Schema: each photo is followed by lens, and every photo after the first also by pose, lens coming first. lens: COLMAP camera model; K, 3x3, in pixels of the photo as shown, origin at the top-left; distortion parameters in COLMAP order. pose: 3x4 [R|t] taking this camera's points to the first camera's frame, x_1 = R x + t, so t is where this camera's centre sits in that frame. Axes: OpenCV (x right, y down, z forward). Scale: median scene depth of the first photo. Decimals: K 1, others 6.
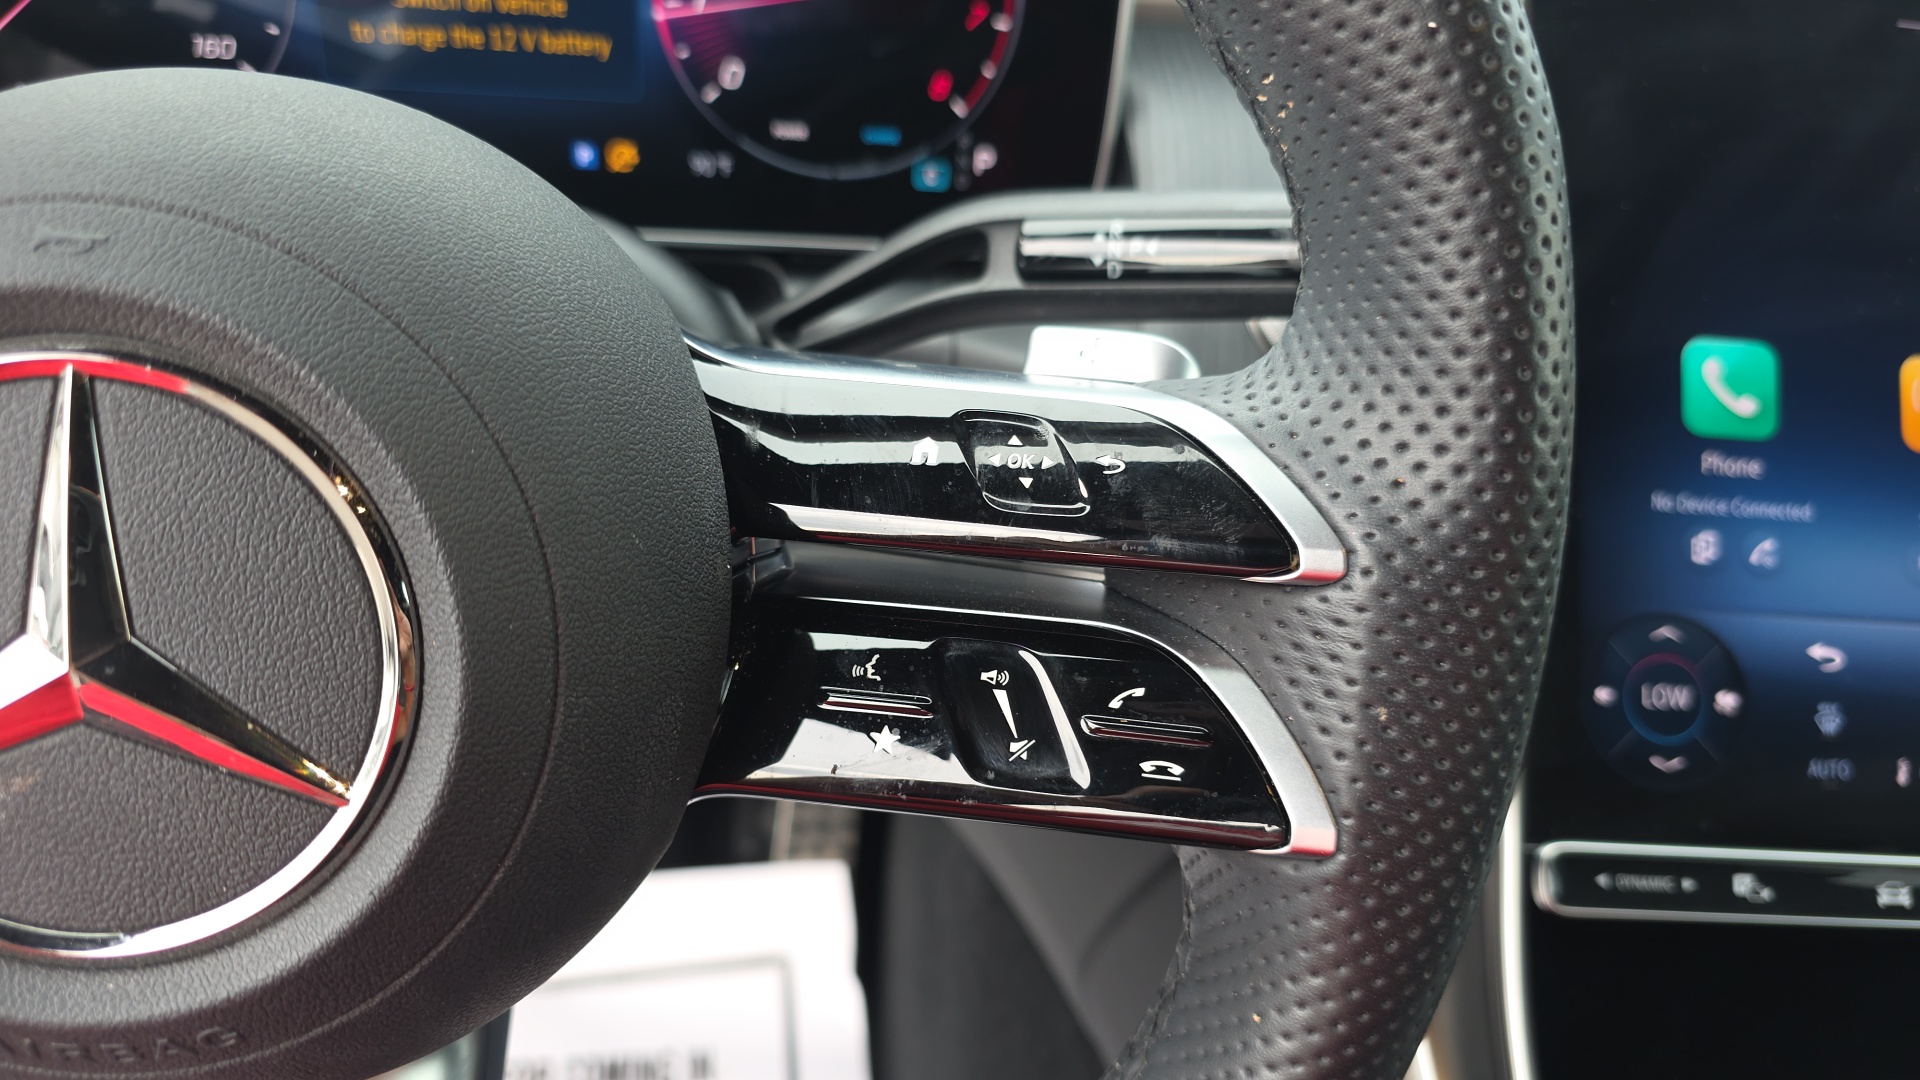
lens RADIAL K [[1309.2, 0, 953.6], [0, 1309.2, 588.5], [0, 0, 1]] dist [-0.003413, -0.005416]
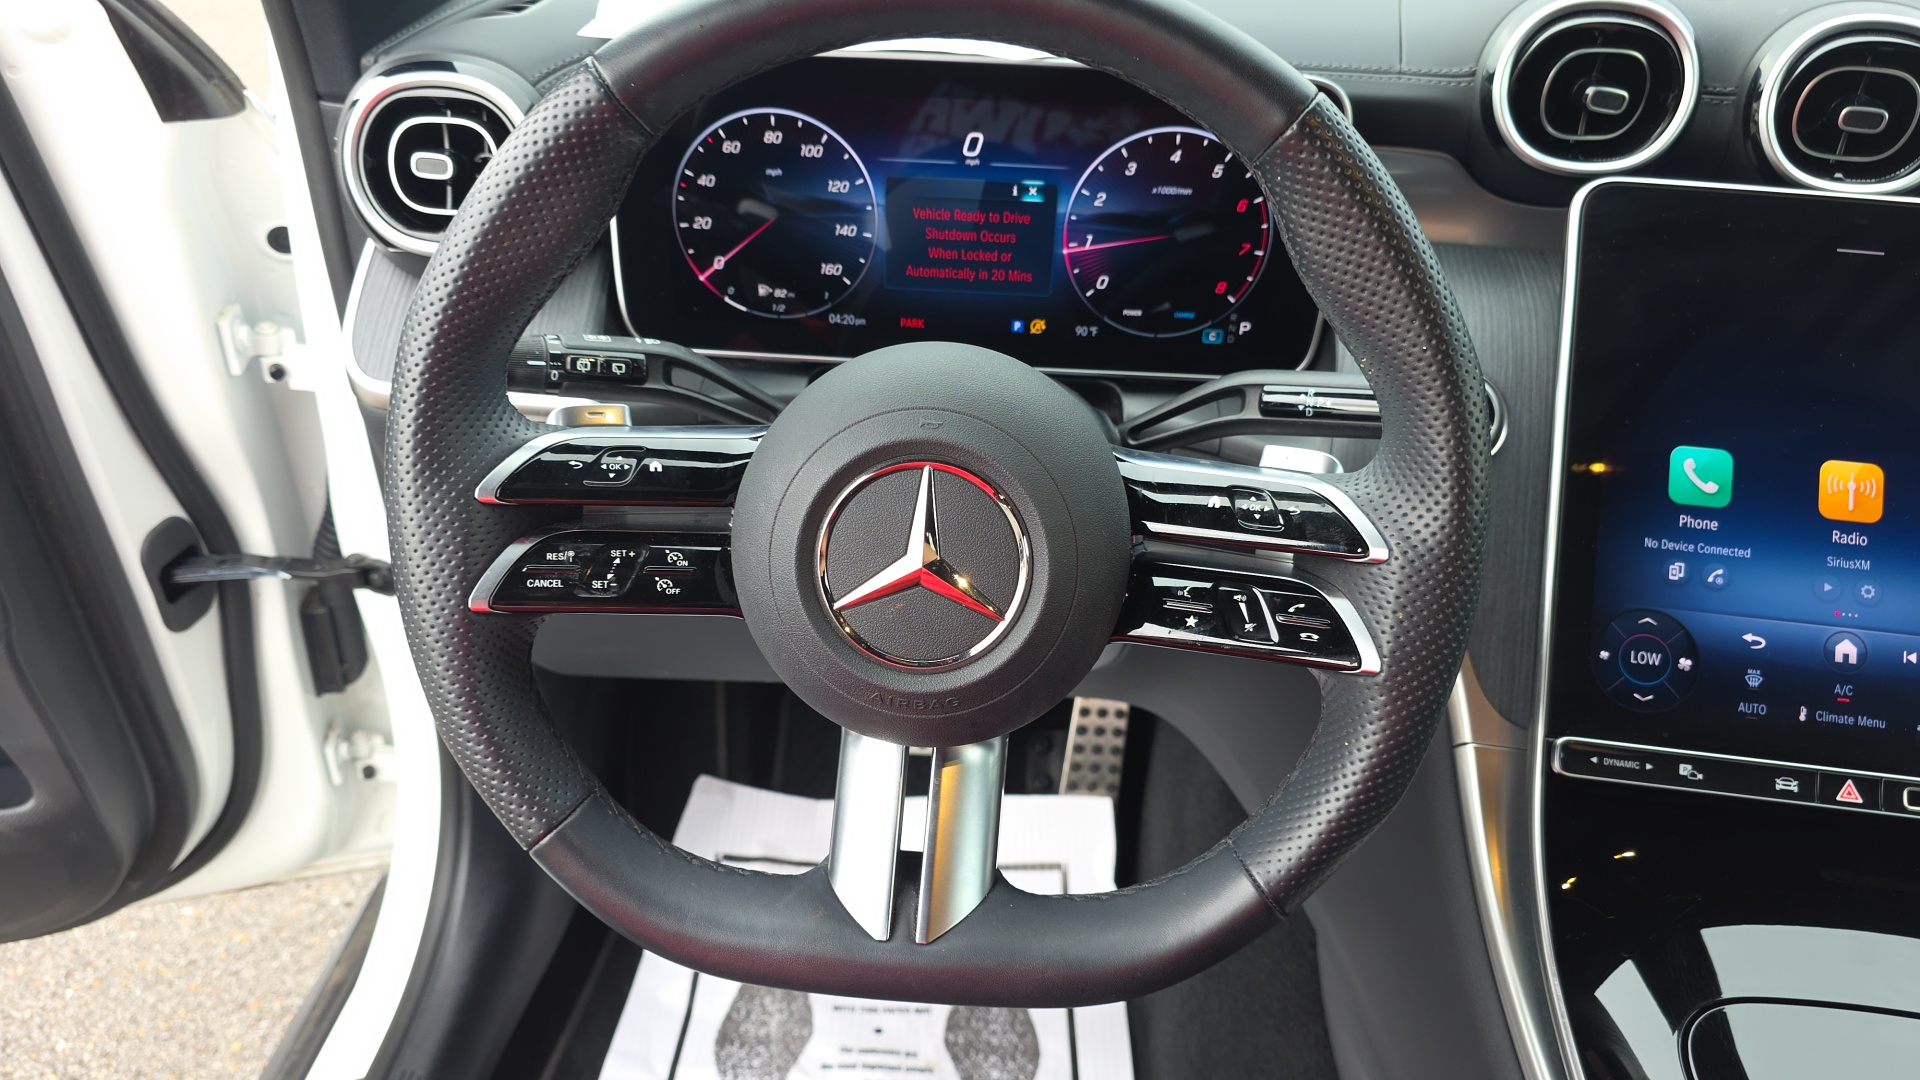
lens RADIAL K [[1285.5, 0, 967.9], [0, 1285.5, 574.1], [0, 0, 1]] dist [0.084268, -0.107522]
pose [[0.984472, 0.047831, -0.168898, -0.057713], [-0.052979, 0.998255, -0.026100, 0.105174], [0.167354, 0.034643, 0.985288, -1.307183]]
